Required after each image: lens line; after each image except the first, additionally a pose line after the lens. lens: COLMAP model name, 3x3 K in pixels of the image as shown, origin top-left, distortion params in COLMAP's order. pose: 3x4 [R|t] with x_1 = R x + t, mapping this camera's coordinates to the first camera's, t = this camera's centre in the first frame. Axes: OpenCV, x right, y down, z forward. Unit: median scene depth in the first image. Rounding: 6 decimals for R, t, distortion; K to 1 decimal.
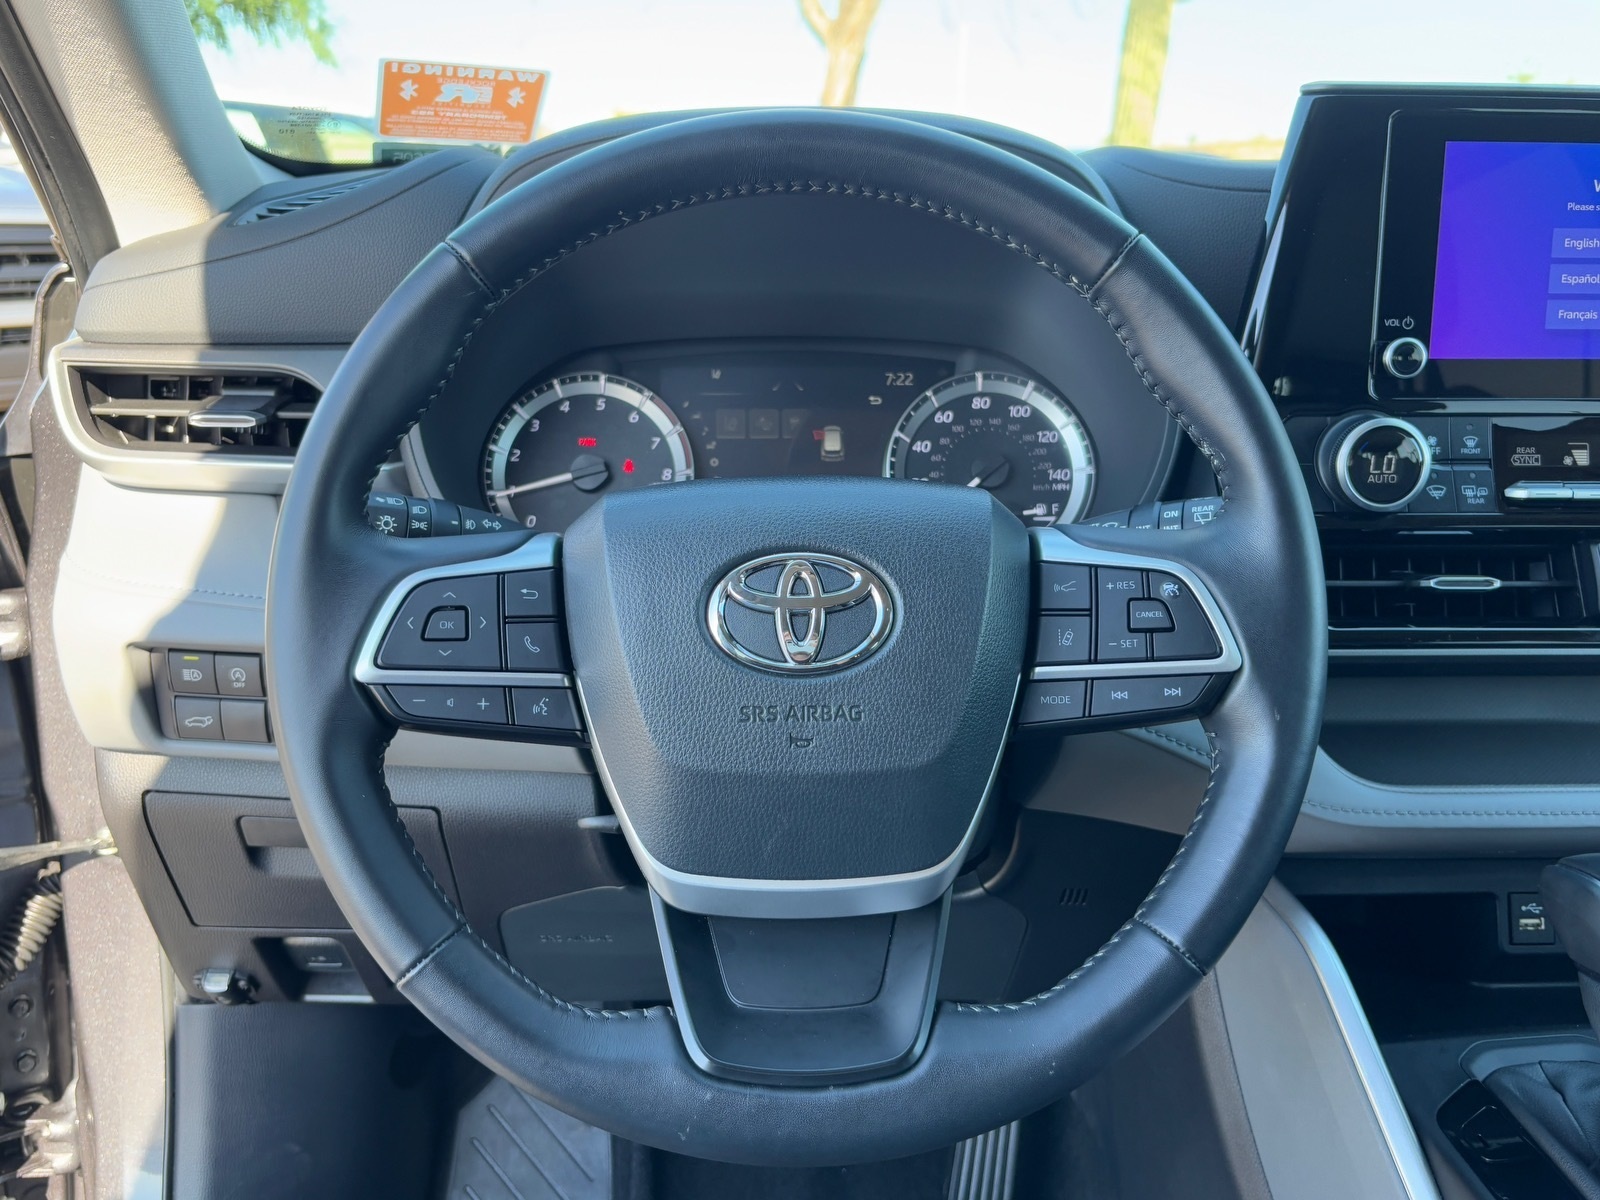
lens RADIAL K [[1371.9, 0, 796.3], [0, 1371.9, 599.3], [0, 0, 1]] dist [0.075906, -0.106219]
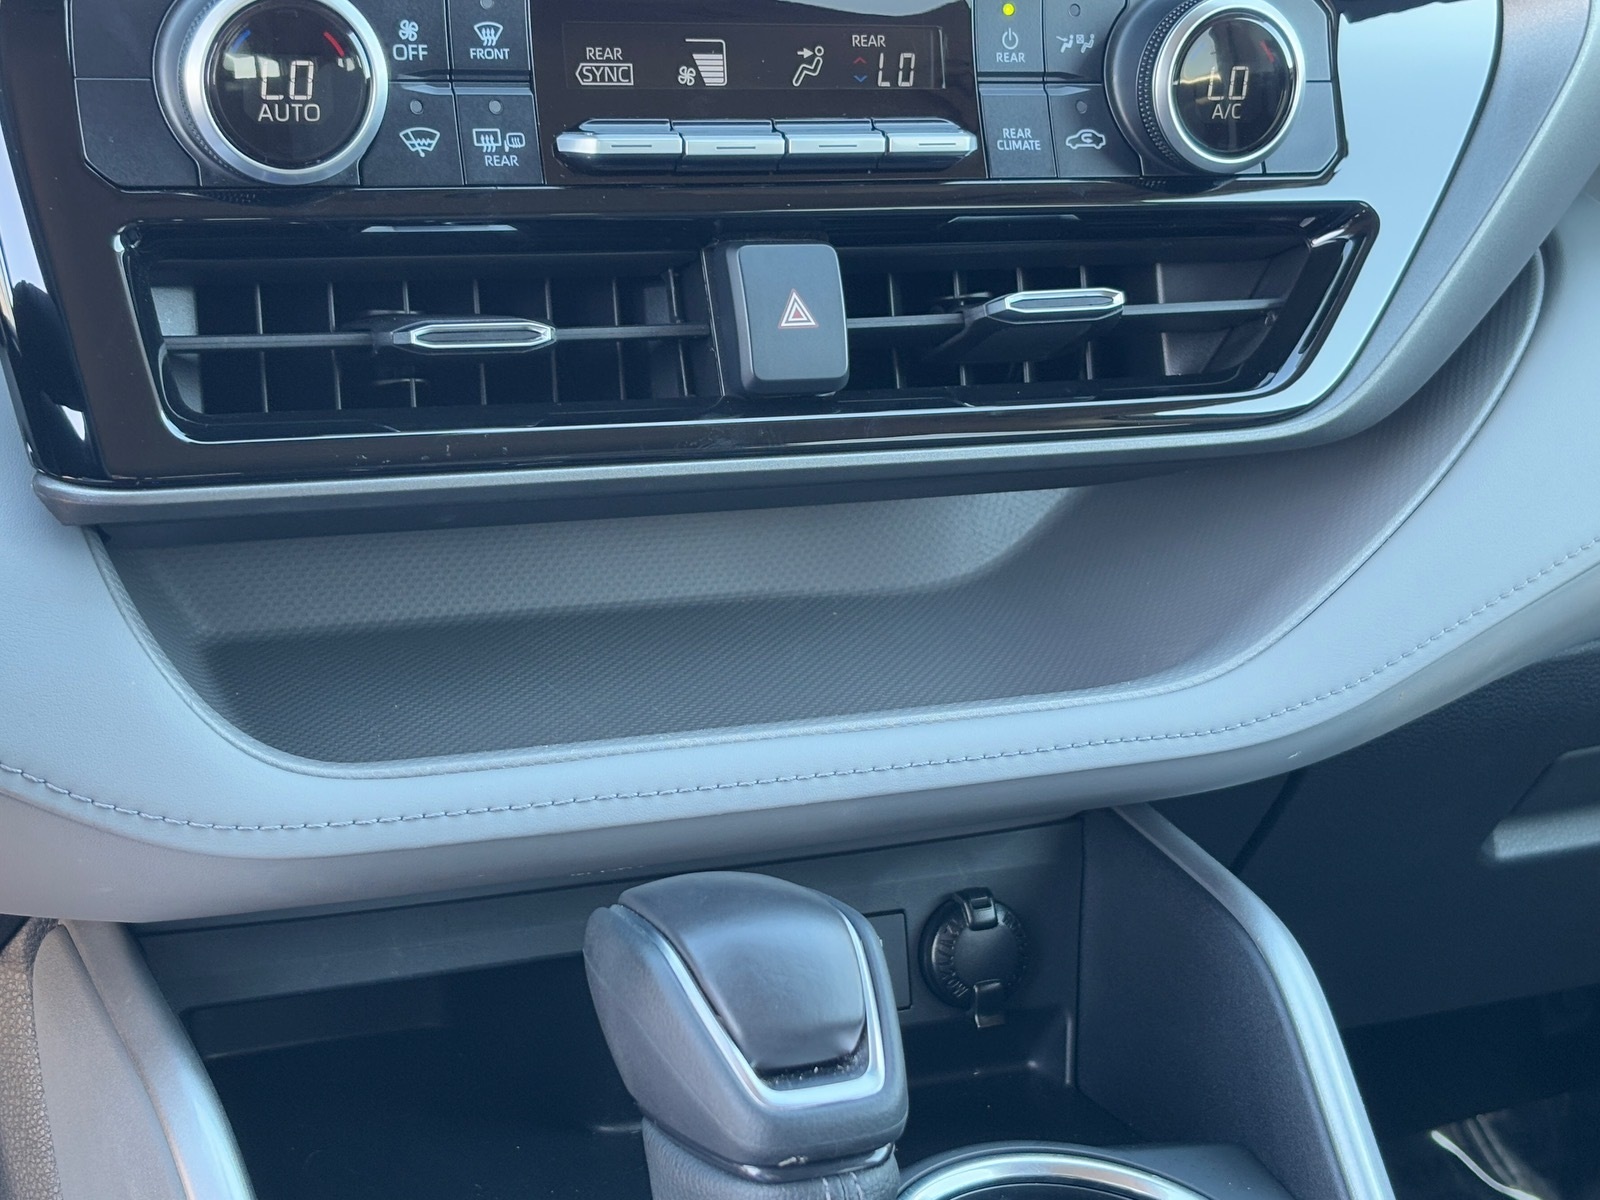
lens RADIAL K [[2762.7, 0, 789.2], [0, 2762.7, 598.2], [0, 0, 1]] dist [0.271847, -1.309829]
pose [[0.931206, -0.065316, 0.358594, 0.211252], [0.032635, 0.994803, 0.096451, -0.009540], [-0.363030, -0.078113, 0.928497, 0.057780]]
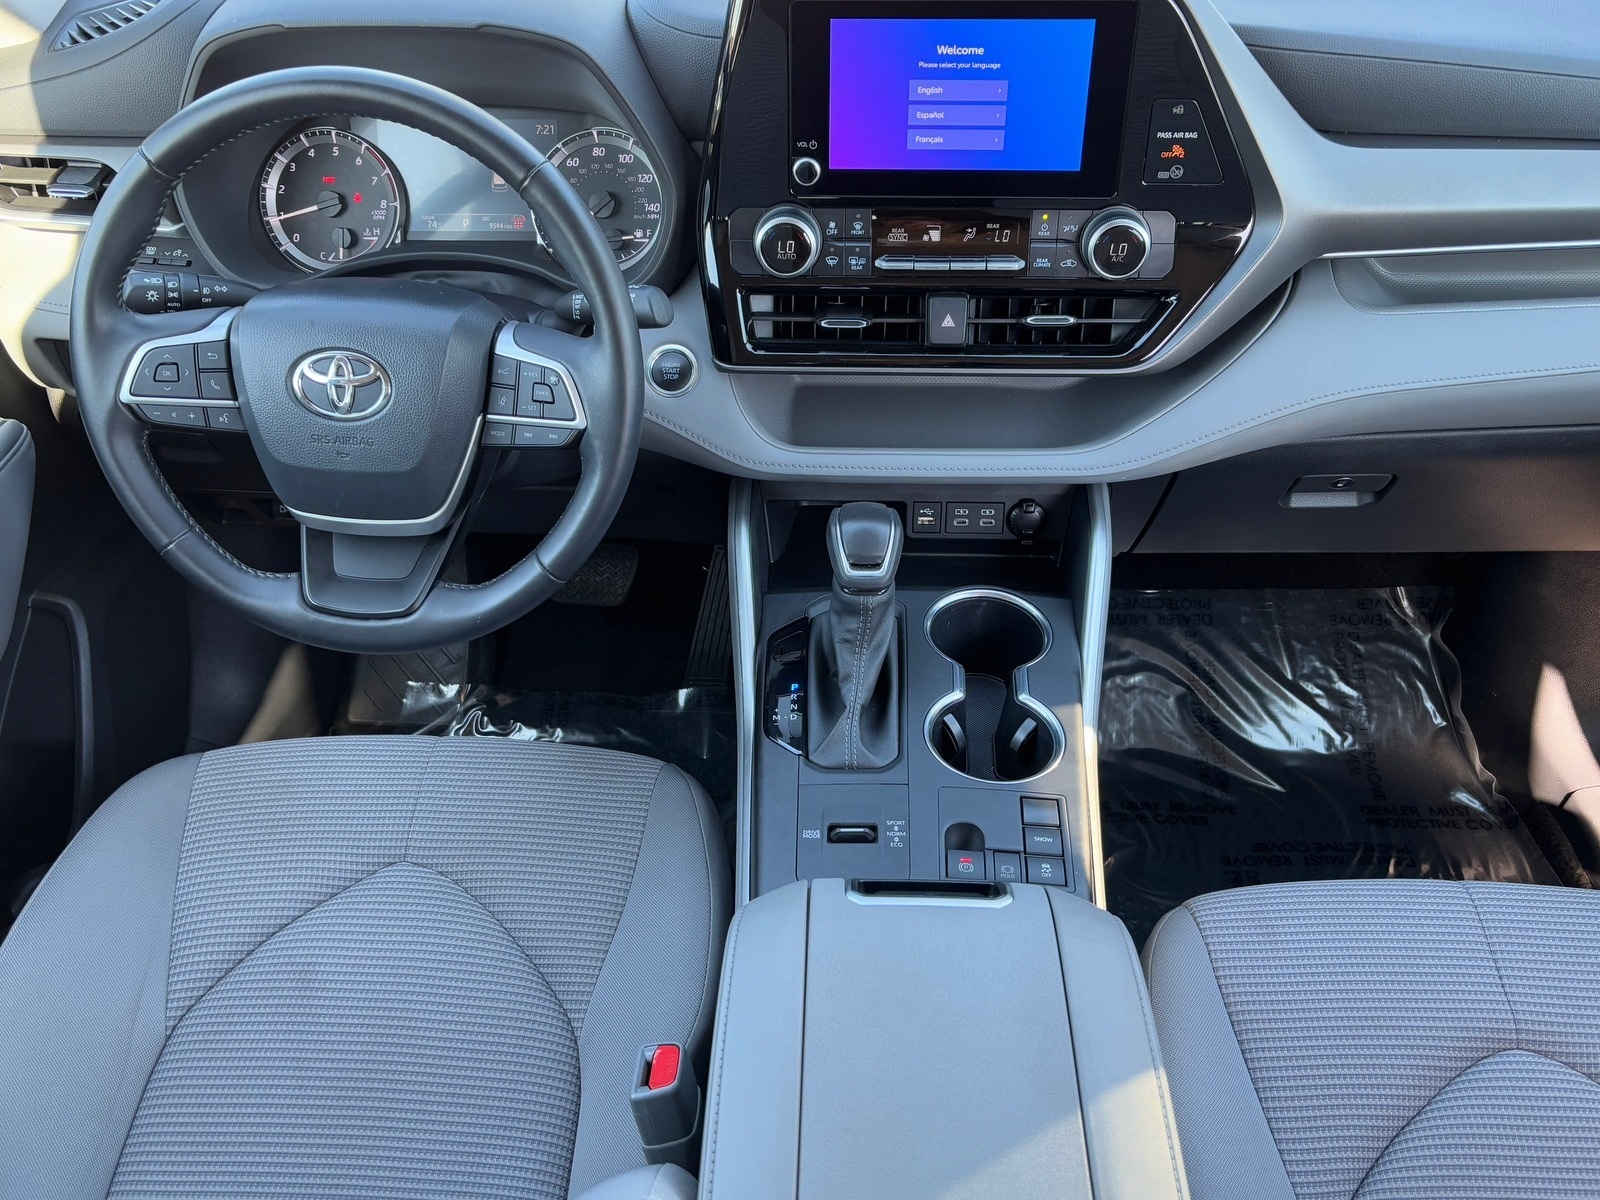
lens RADIAL K [[1373.3, 0, 780.6], [0, 1373.3, 606.5], [0, 0, 1]] dist [0.019660, -0.007173]
pose [[0.995493, 0.040031, -0.085967, 0.509805], [-0.002696, 0.918111, 0.396313, -0.304444], [0.094792, -0.394295, 0.914082, -0.506672]]
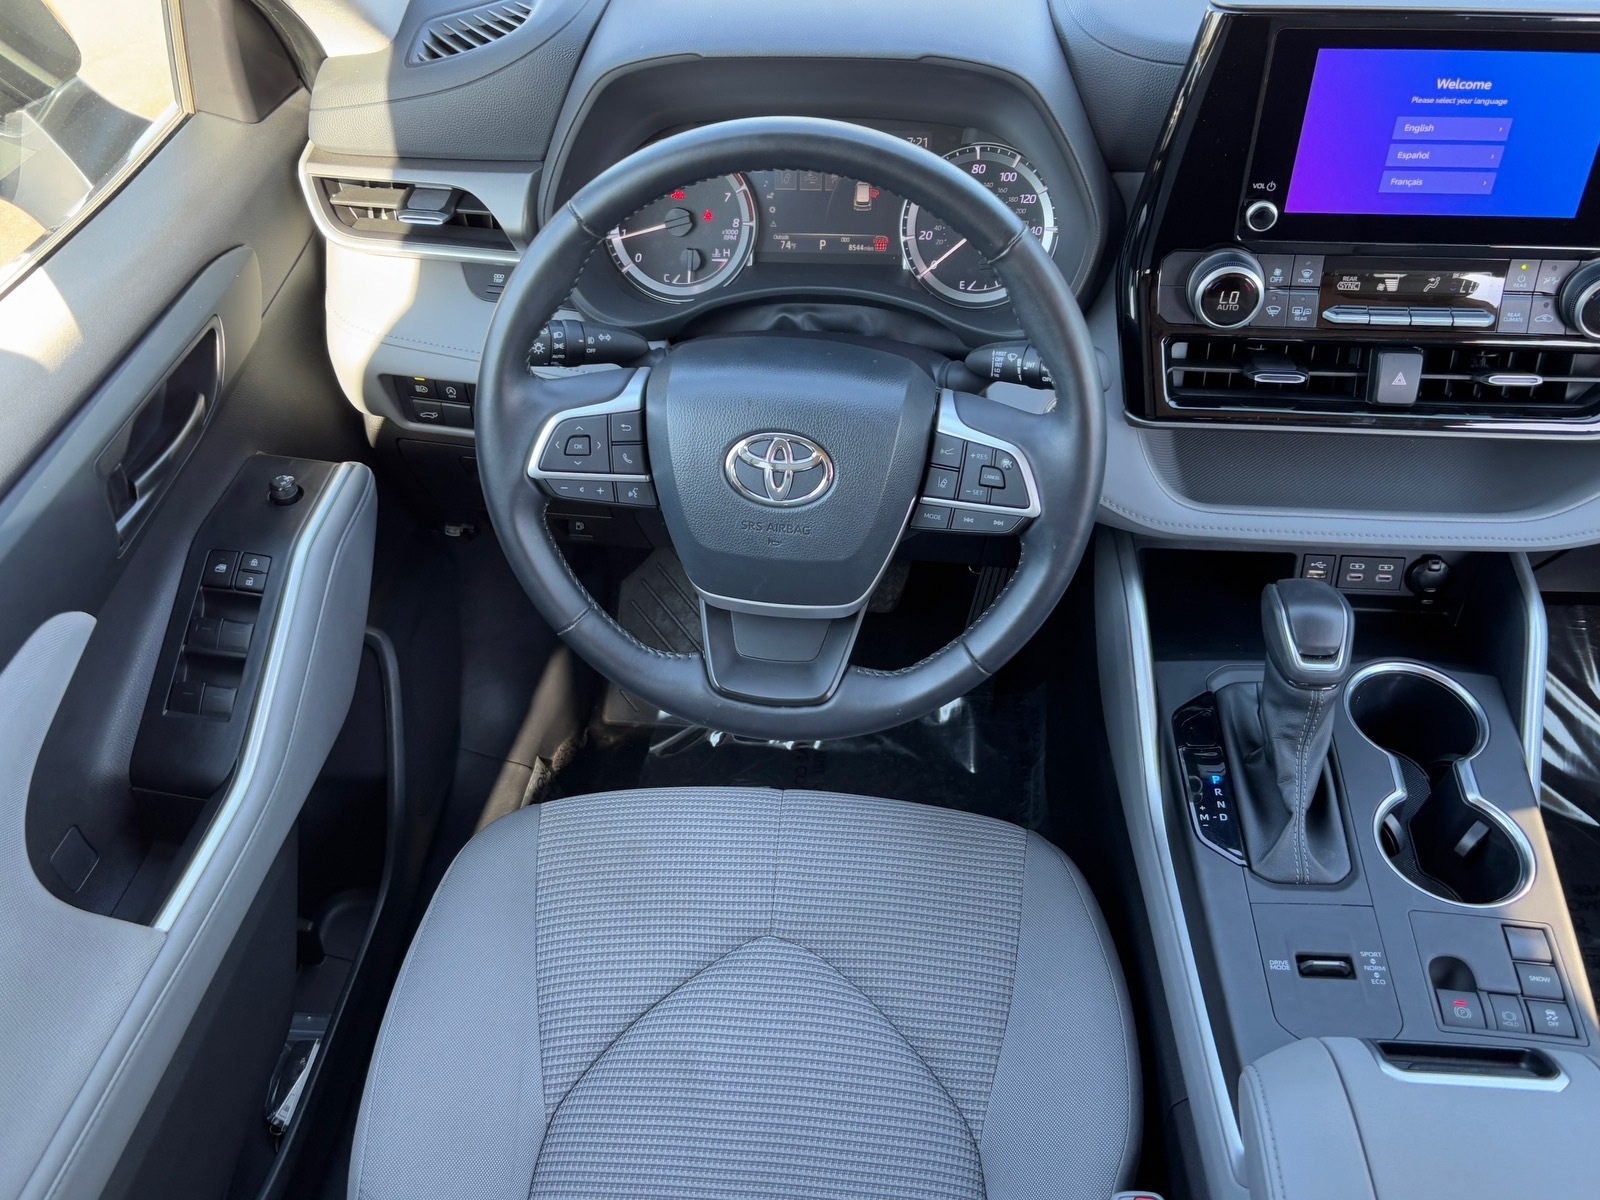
lens RADIAL K [[1371.9, 0, 796.3], [0, 1371.9, 599.3], [0, 0, 1]] dist [0.075906, -0.106219]
pose [[0.991941, 0.065190, -0.108639, 0.146645], [-0.007389, 0.885775, 0.464056, -0.426199], [0.126481, -0.459513, 0.879119, -0.377926]]
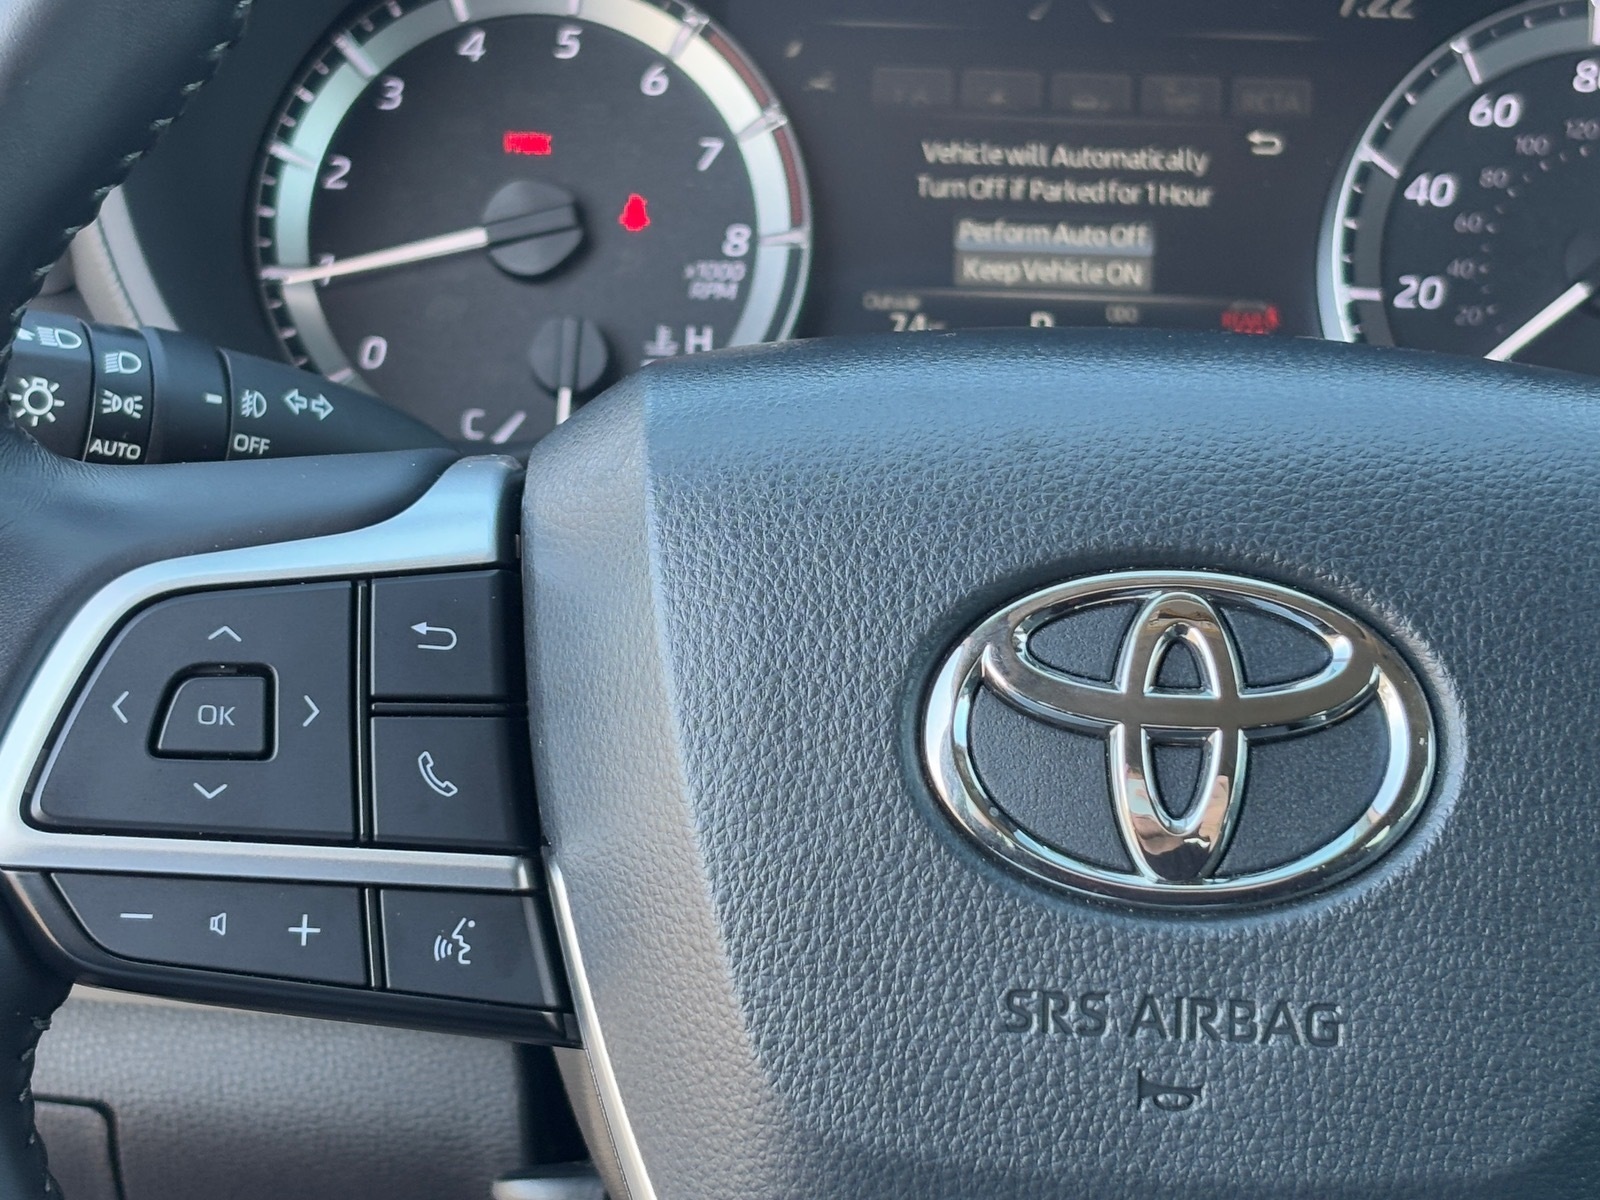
lens RADIAL K [[3562.2, 0, 758.3], [0, 3562.2, 607.3], [0, 0, 1]] dist [0.192602, -1.123594]
pose [[0.998031, 0.046160, -0.042473, -0.046757], [-0.043881, 0.997624, 0.053119, -0.047272], [0.044824, -0.051151, 0.997685, 0.030556]]
